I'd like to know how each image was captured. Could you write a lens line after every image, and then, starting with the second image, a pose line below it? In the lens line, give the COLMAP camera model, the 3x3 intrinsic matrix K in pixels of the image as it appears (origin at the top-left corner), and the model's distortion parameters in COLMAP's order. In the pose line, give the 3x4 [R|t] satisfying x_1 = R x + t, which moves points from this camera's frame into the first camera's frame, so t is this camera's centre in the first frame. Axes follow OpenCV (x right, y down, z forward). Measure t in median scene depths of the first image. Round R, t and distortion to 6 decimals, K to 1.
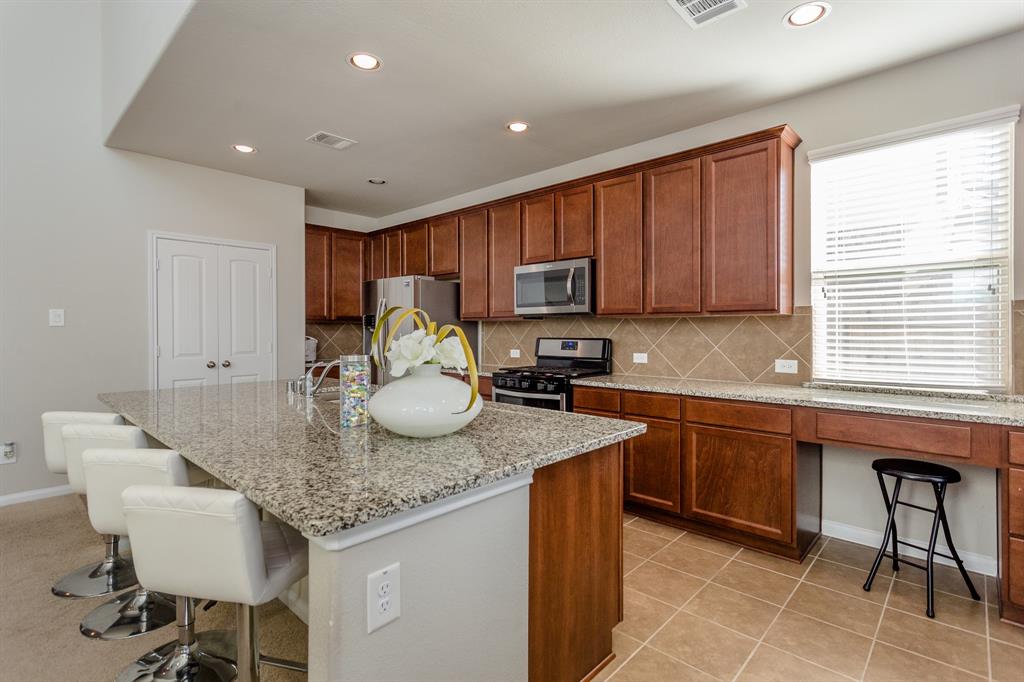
lens RADIAL K [[490.2, 0, 518.0], [0, 490.2, 336.4], [0, 0, 1]] dist [0.000434, 0.000092]
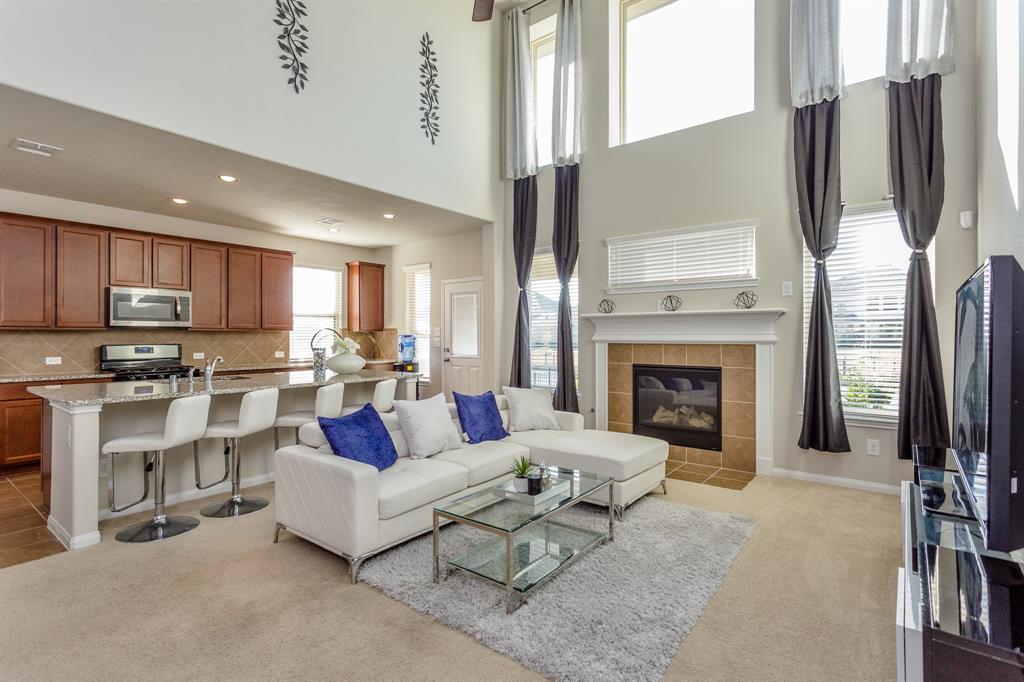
lens RADIAL K [[490.2, 0, 518.0], [0, 490.2, 336.4], [0, 0, 1]] dist [0.000434, 0.000092]
pose [[-0.124972, -0.012361, 0.992083, -1.386985], [-0.004858, 0.999918, 0.011846, -0.040192], [-0.992148, -0.003339, -0.125022, 0.162434]]
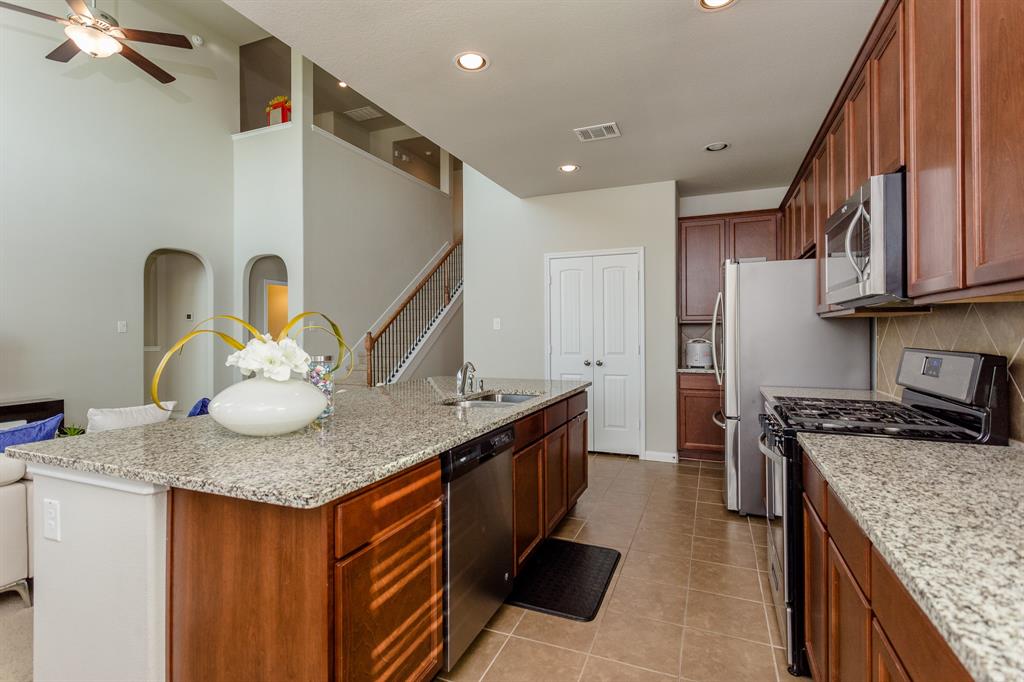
lens RADIAL K [[493.5, 0, 508.9], [0, 493.5, 331.6], [0, 0, 1]] dist [0.001319, 0.000310]
pose [[0.342318, -0.000318, -0.939584, 0.419588], [-0.010572, 0.999935, -0.004190, -0.008387], [0.939524, 0.011368, 0.342293, 0.475216]]
